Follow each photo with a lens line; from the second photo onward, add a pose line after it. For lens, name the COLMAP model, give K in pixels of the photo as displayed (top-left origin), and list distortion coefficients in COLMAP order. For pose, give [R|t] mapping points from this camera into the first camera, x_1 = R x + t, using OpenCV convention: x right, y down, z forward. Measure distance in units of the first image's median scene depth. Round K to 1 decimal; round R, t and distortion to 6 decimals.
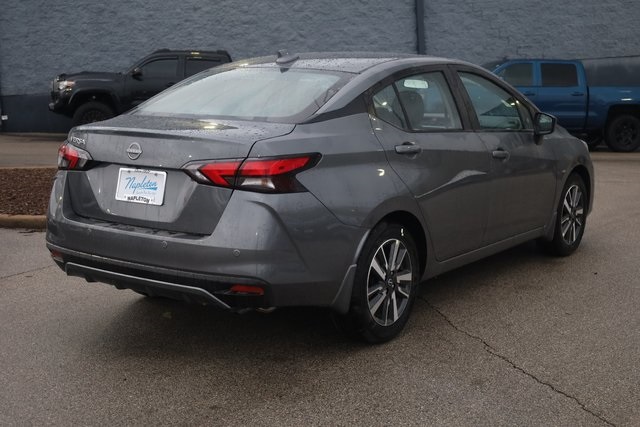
lens RADIAL K [[919.2, 0, 320.0], [0, 919.2, 213.5], [0, 0, 1]] dist [0.007803, -0.011505]
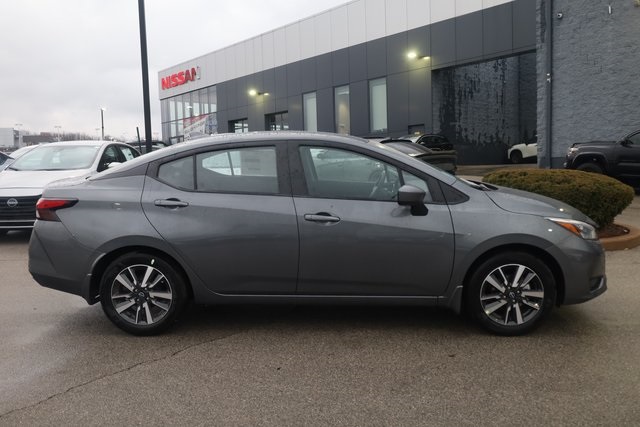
lens RADIAL K [[562.8, 0, 320.0], [0, 562.8, 213.5], [0, 0, 1]] dist [-0.005776, -0.005302]
pose [[0.522210, 0.098886, -0.847065, 0.937810], [-0.118425, 0.992040, 0.042802, -0.119026], [0.844555, 0.077962, 0.529764, 0.756131]]
